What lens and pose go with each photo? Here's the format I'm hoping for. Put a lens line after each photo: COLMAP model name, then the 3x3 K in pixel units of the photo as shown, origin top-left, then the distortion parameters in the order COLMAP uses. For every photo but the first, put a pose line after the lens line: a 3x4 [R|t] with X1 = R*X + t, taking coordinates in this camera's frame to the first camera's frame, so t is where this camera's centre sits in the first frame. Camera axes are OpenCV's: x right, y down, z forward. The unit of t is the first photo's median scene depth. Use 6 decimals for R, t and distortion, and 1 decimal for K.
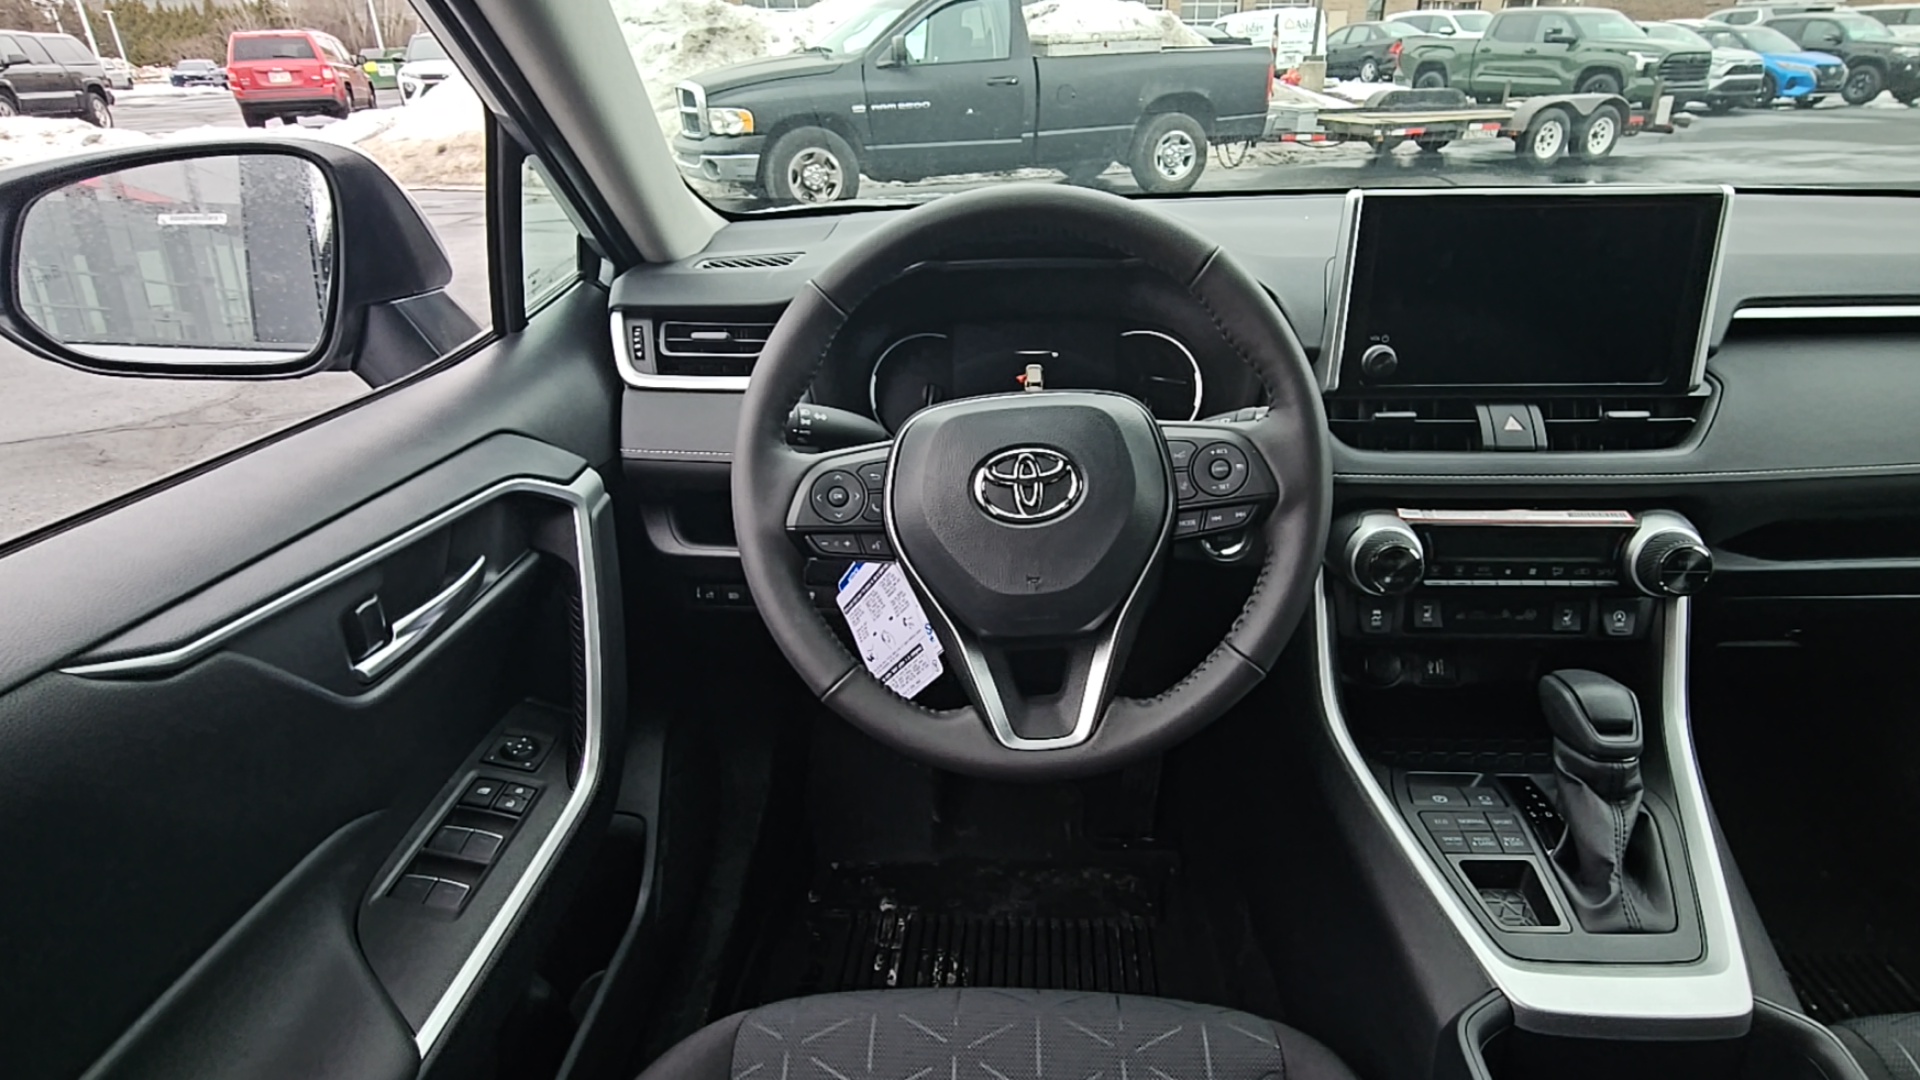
lens RADIAL K [[1028.6, 0, 983.0], [0, 1028.6, 540.8], [0, 0, 1]] dist [0.004992, -0.002749]
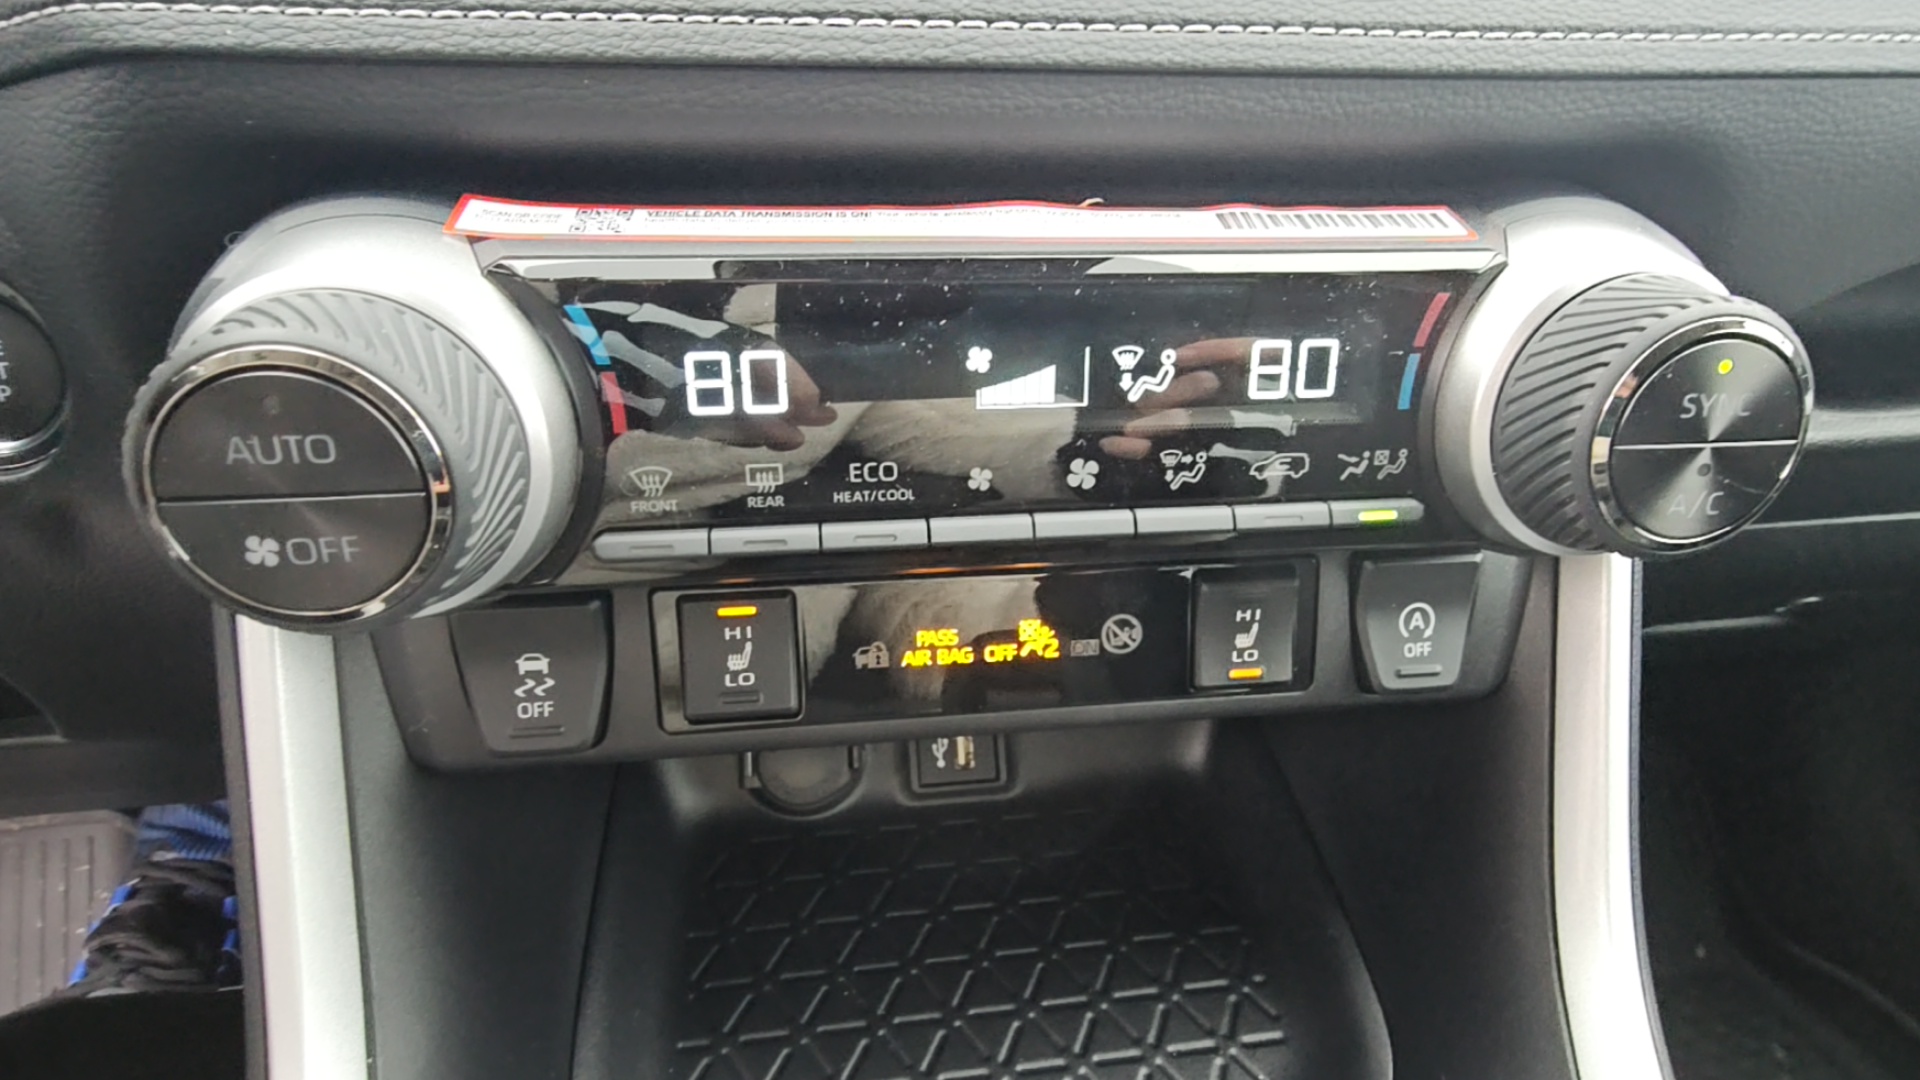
lens RADIAL K [[1028.6, 0, 992.2], [0, 1028.6, 537.6], [0, 0, 1]] dist [0.004992, -0.002749]
pose [[0.980493, -0.051599, 0.189660, 0.043391], [0.038943, 0.996796, 0.069866, 0.002517], [-0.192657, -0.061117, 0.979361, 0.071923]]
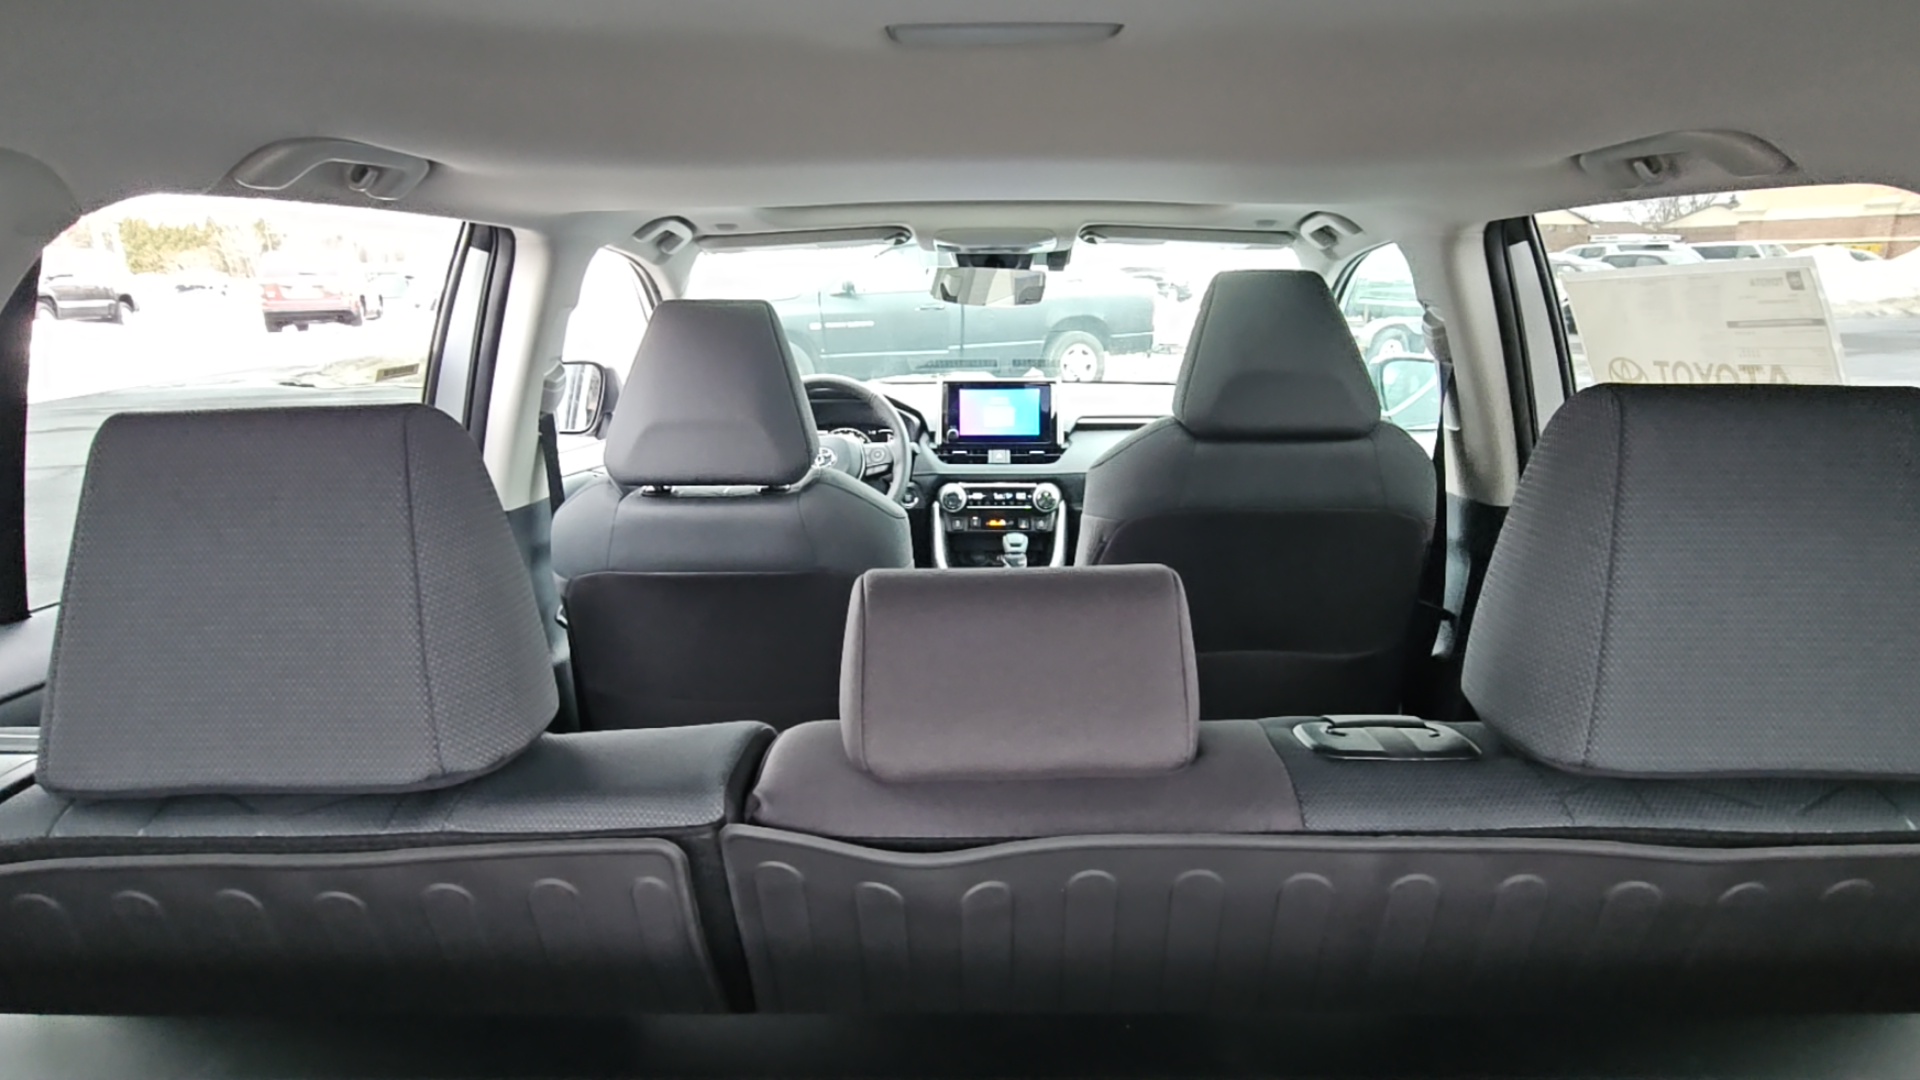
lens RADIAL K [[1028.6, 0, 983.1], [0, 1028.6, 548.2], [0, 0, 1]] dist [0.004992, -0.002749]
pose [[0.999278, -0.000153, 0.037987, 0.033484], [0.006884, 0.984163, -0.177130, 0.062403], [-0.037358, 0.177264, 0.983454, -0.172132]]
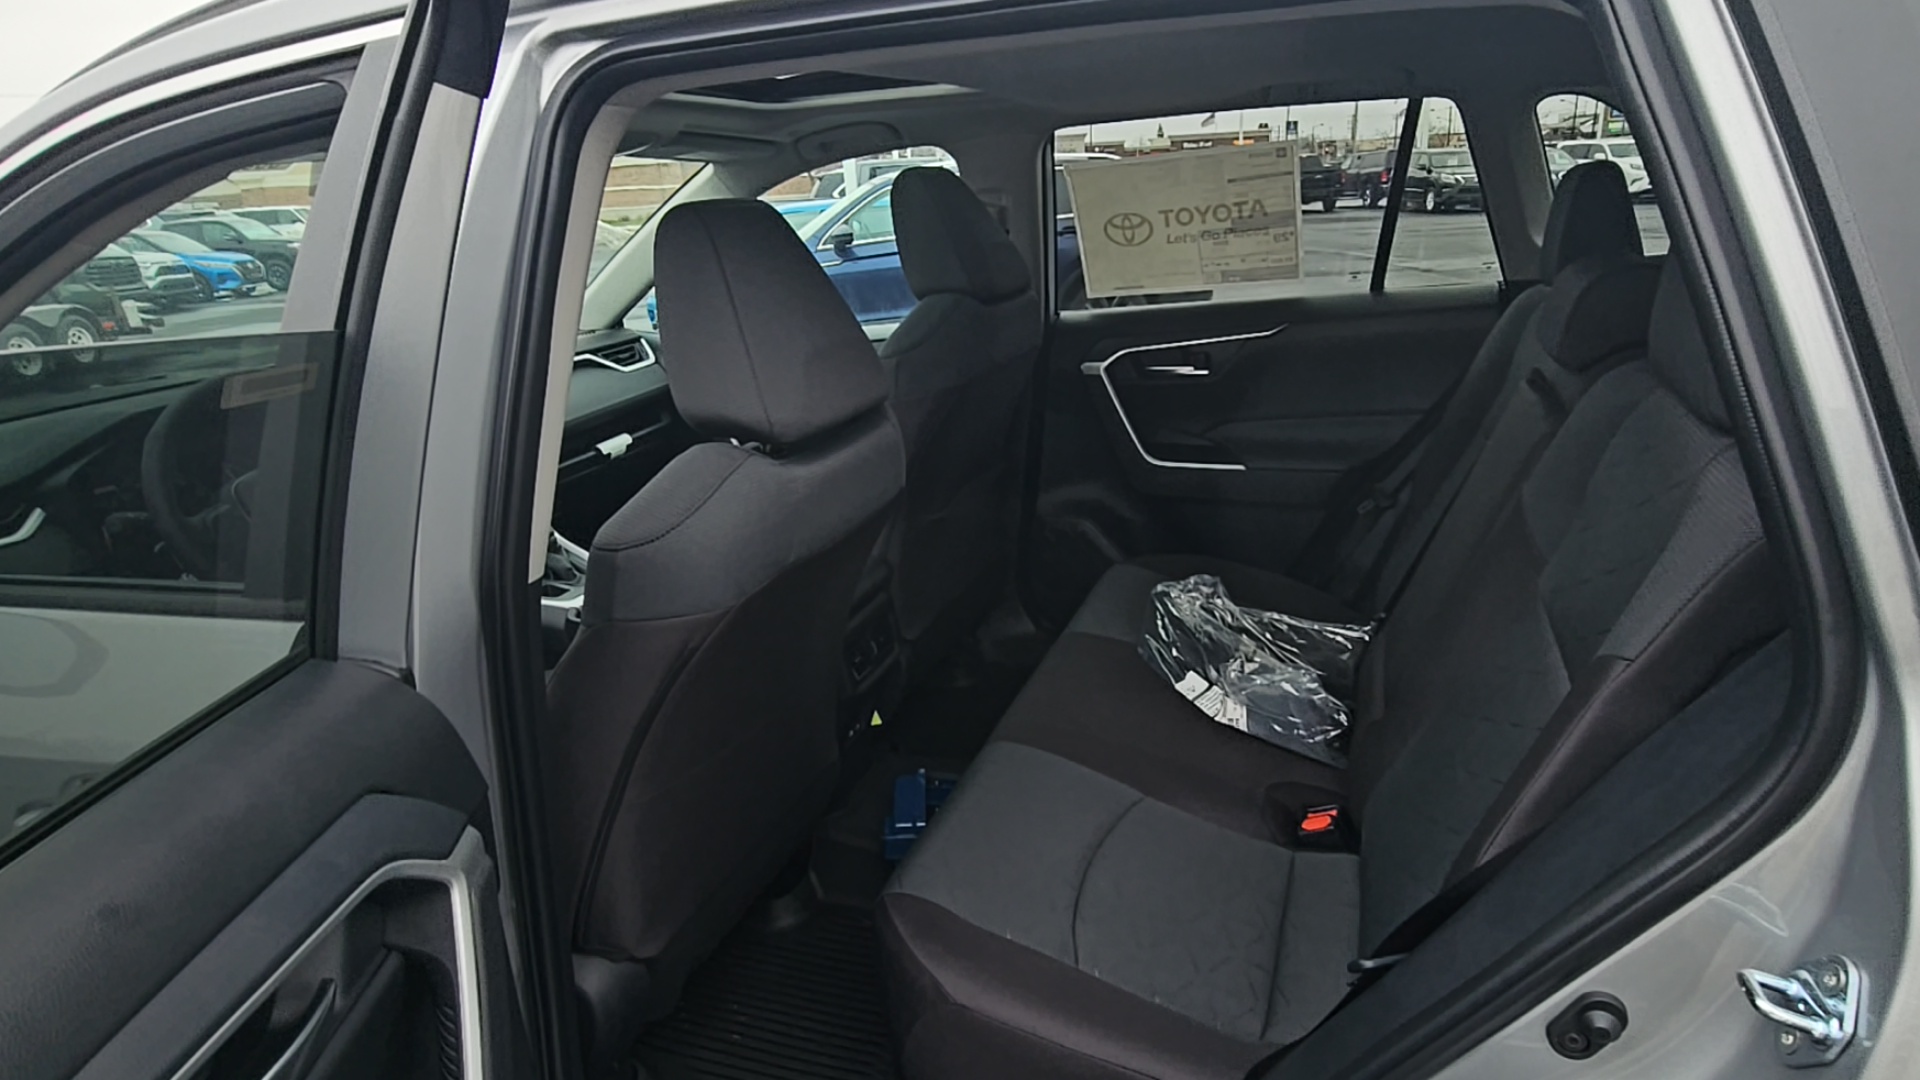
lens RADIAL K [[1028.6, 0, 983.2], [0, 1028.6, 557.1], [0, 0, 1]] dist [0.004992, -0.002749]
pose [[0.307640, -0.324249, 0.894550, -0.116868], [0.455374, 0.875659, 0.160796, 0.027771], [-0.835459, 0.357887, 0.417043, -0.082401]]
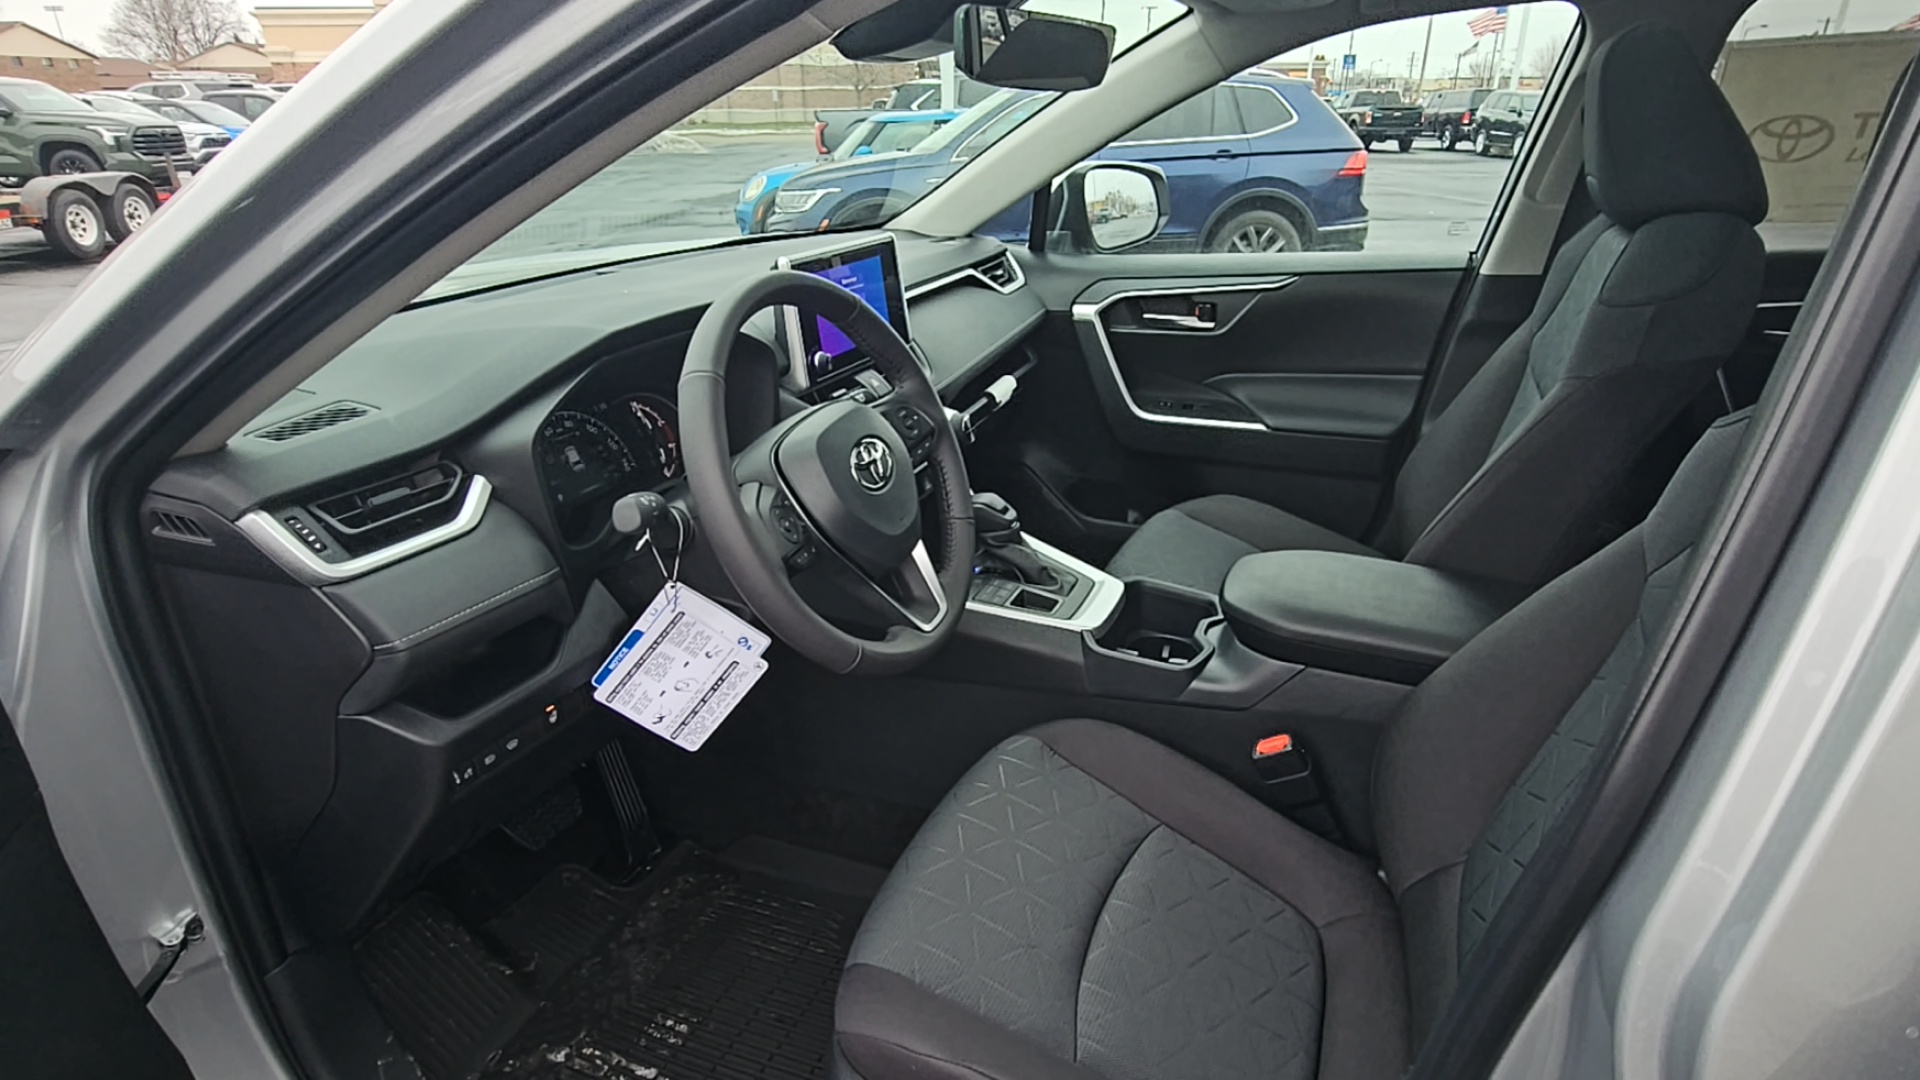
lens RADIAL K [[1028.6, 0, 986.3], [0, 1028.6, 554.3], [0, 0, 1]] dist [0.004992, -0.002749]
pose [[0.337606, -0.362673, 0.868614, -0.090085], [0.402863, 0.889677, 0.214886, -0.014066], [-0.850720, 0.277385, 0.446468, 0.017543]]
